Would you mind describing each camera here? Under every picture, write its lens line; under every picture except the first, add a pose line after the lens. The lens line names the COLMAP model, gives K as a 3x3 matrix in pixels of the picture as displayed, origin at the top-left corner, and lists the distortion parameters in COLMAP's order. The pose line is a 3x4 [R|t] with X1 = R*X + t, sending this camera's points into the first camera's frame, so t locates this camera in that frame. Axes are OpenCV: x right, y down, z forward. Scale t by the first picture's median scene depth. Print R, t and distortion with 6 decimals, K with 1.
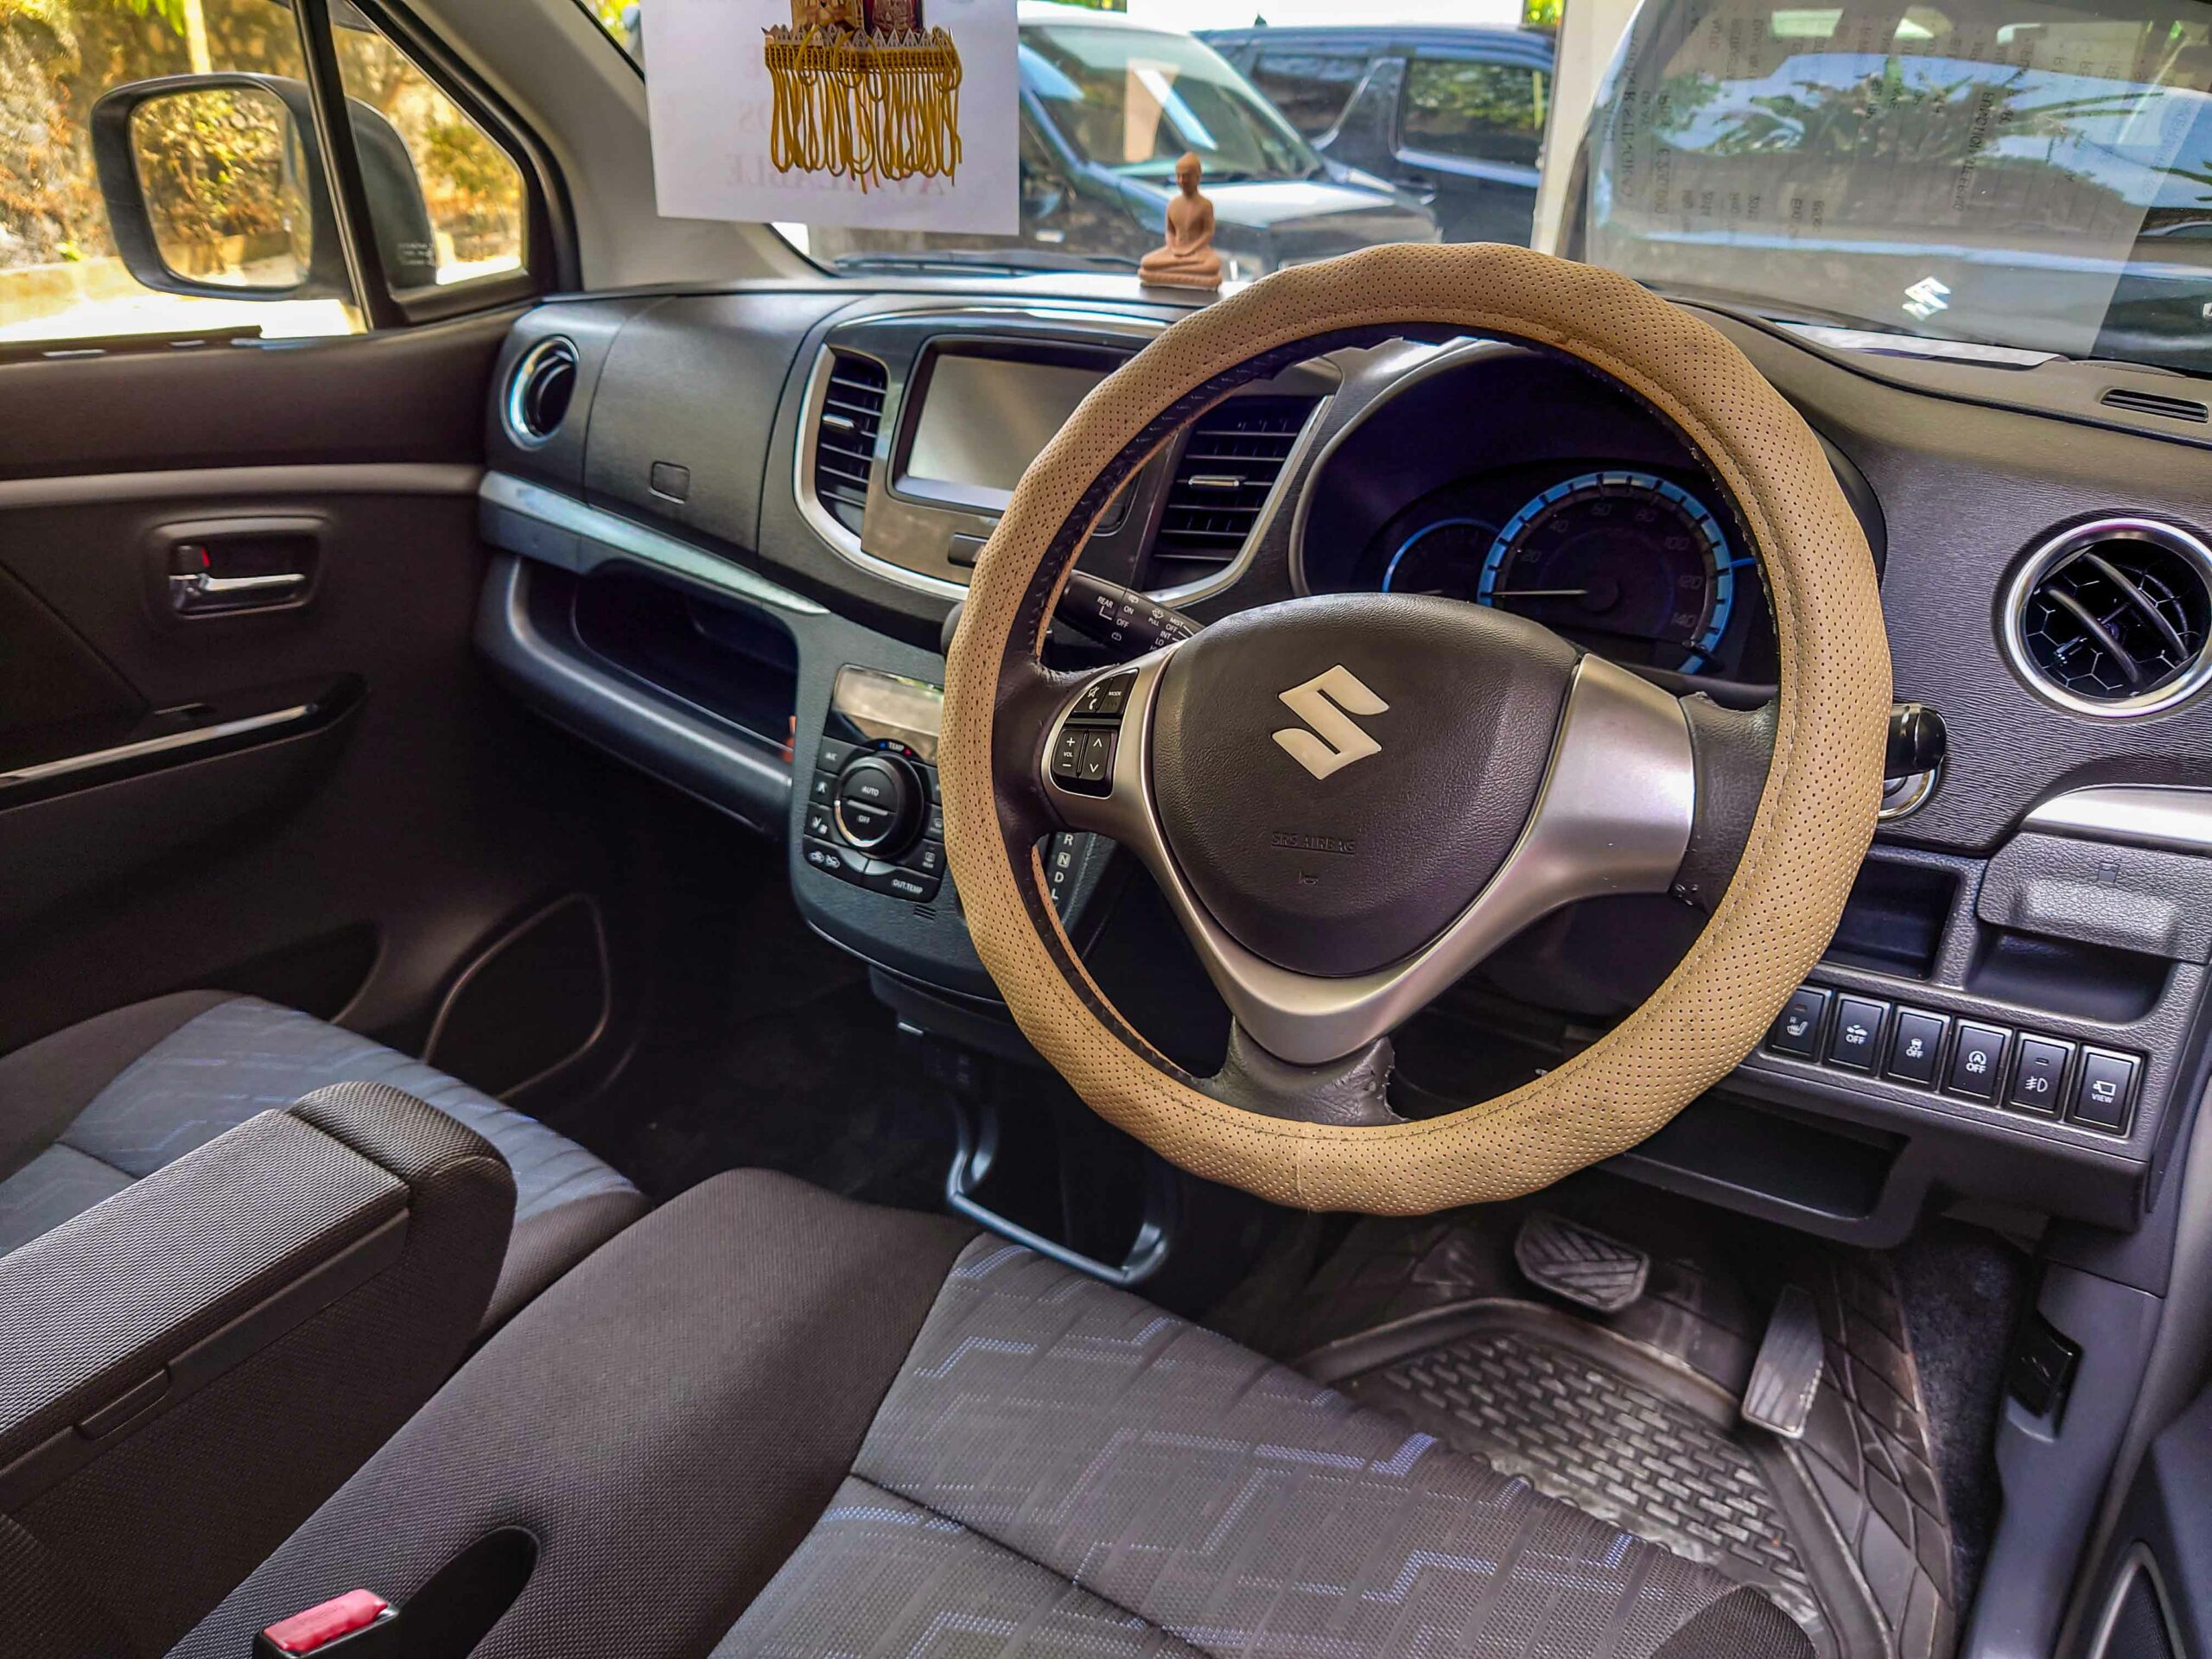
lens RADIAL K [[1643.2, 0, 1106.0], [0, 1643.2, 829.5], [0, 0, 1]] dist [-0.032998, -0.004900]
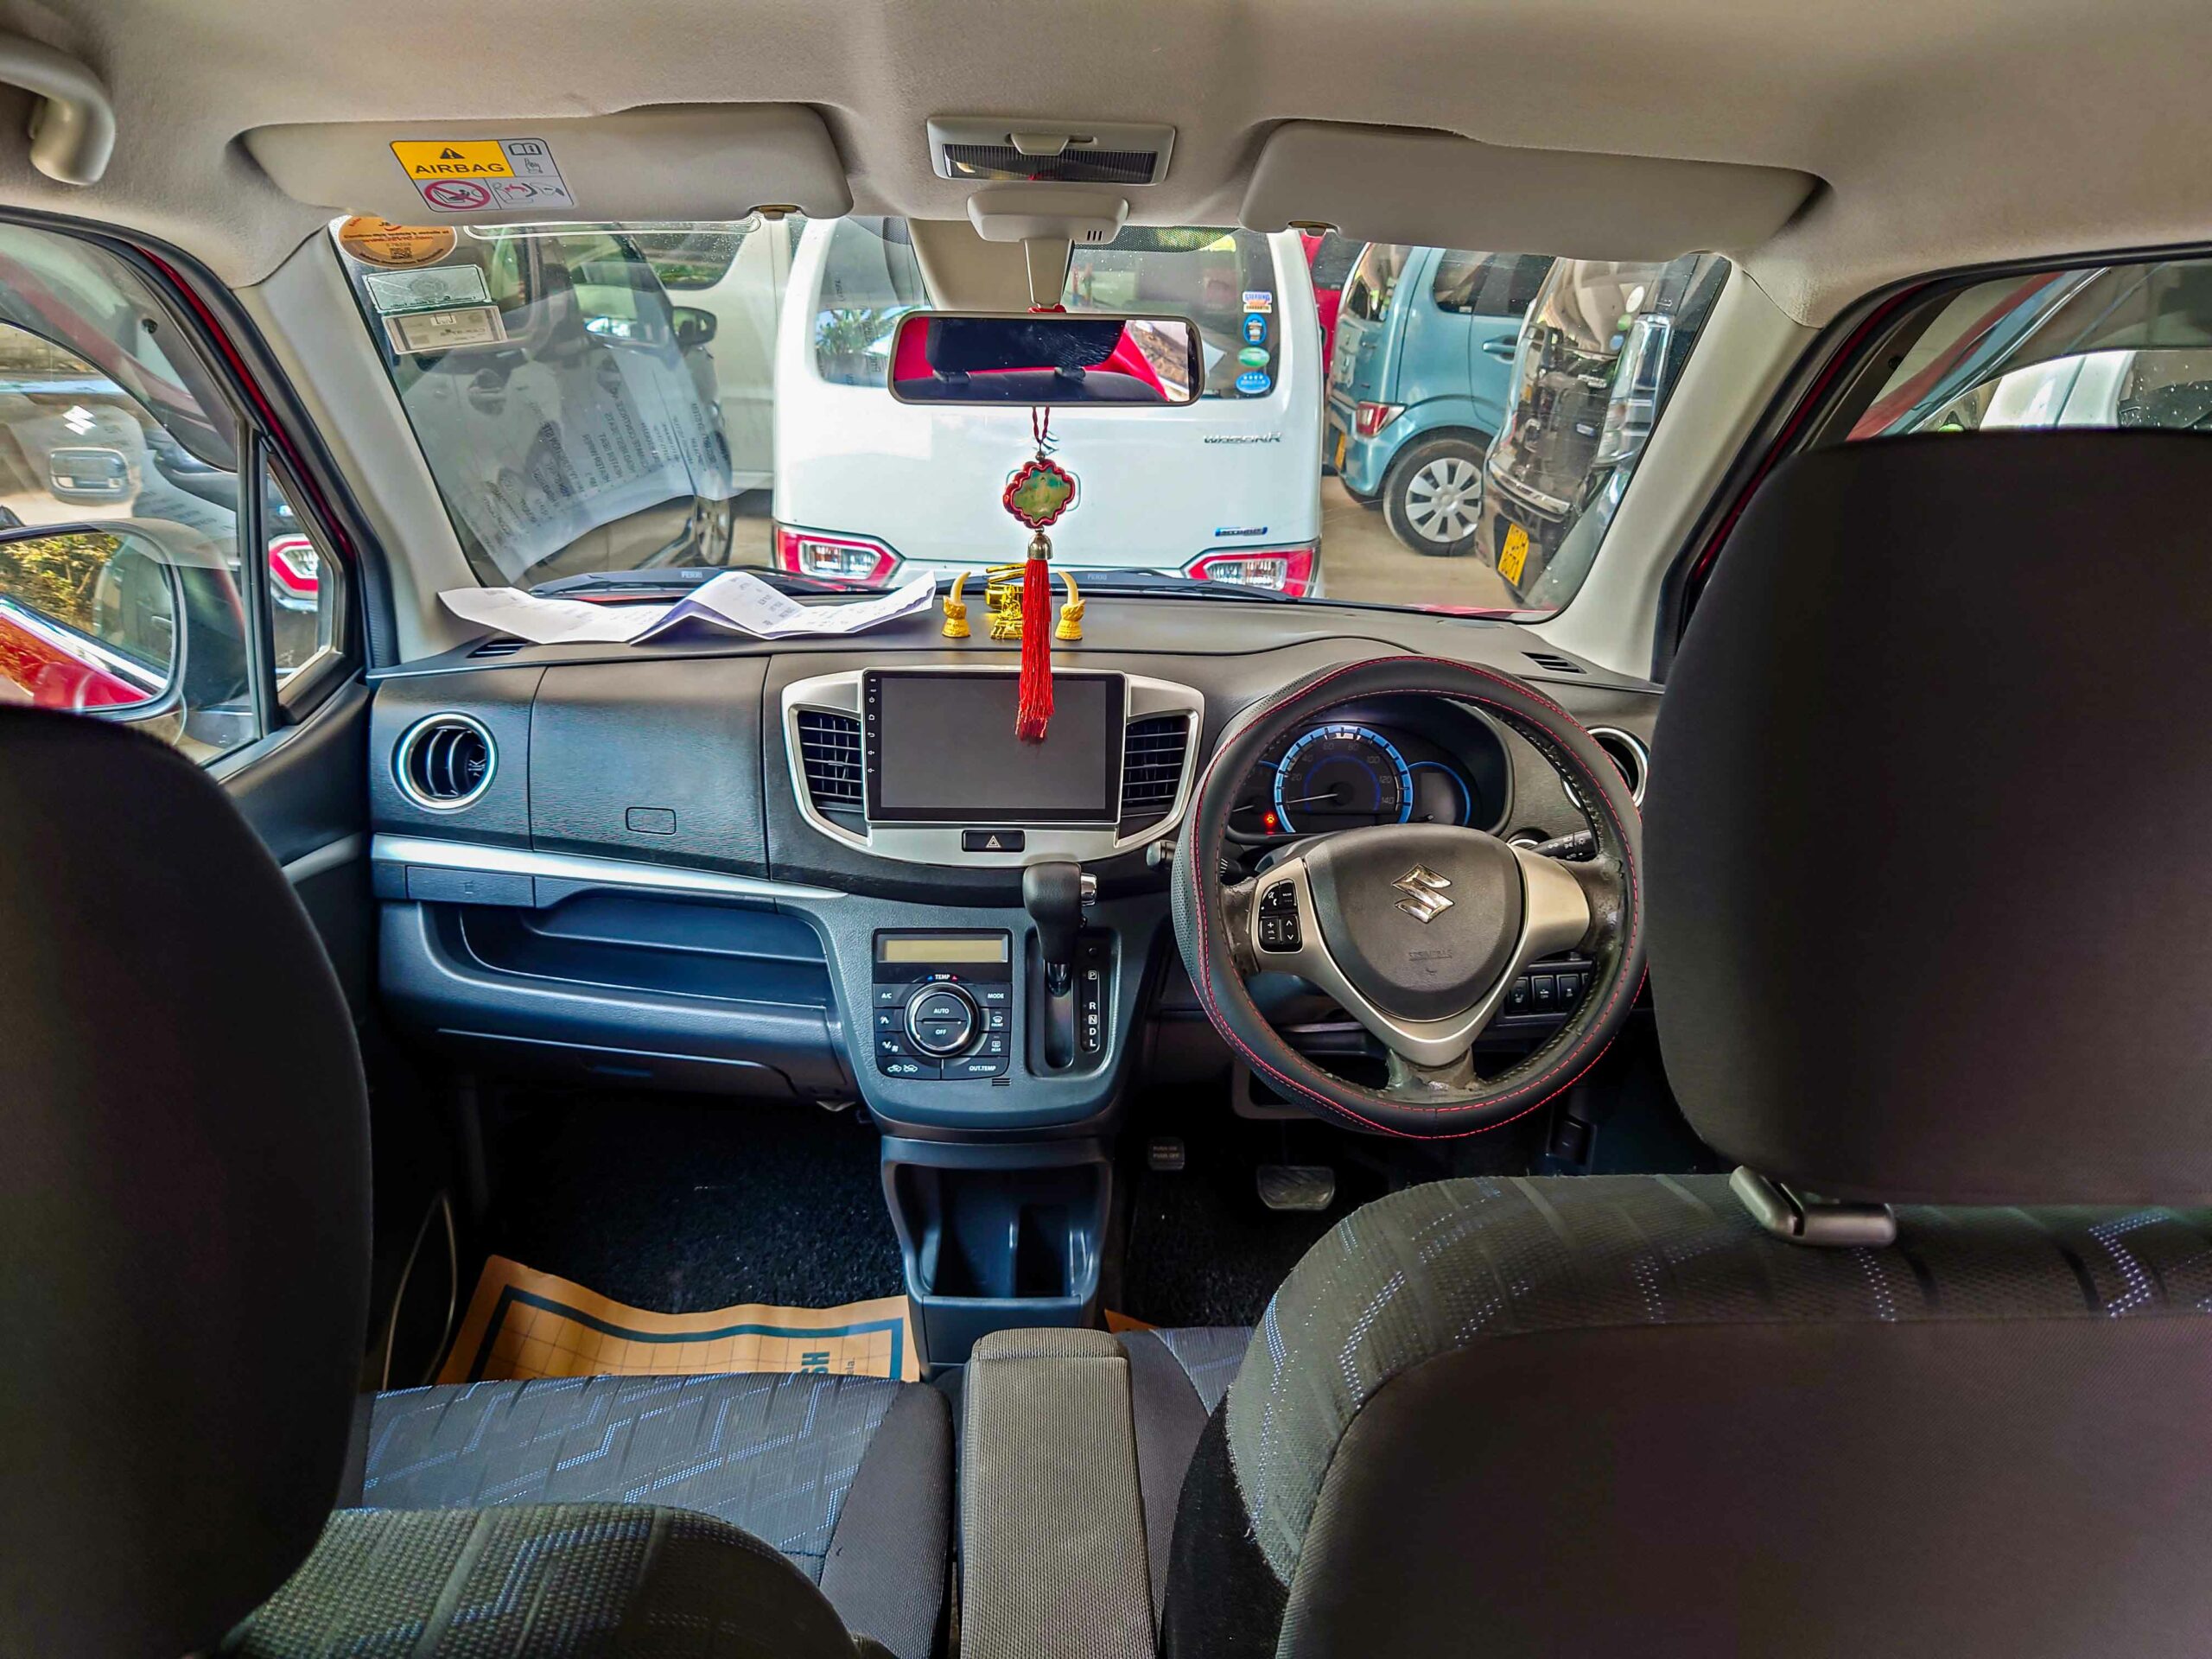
lens RADIAL K [[1643.2, 0, 1106.0], [0, 1643.2, 829.5], [0, 0, 1]] dist [-0.032998, -0.004900]
pose [[0.778461, -0.188996, 0.598564, -0.824847], [0.226844, 0.973851, 0.012472, -0.156150], [-0.585270, 0.126072, 0.800978, -0.236143]]
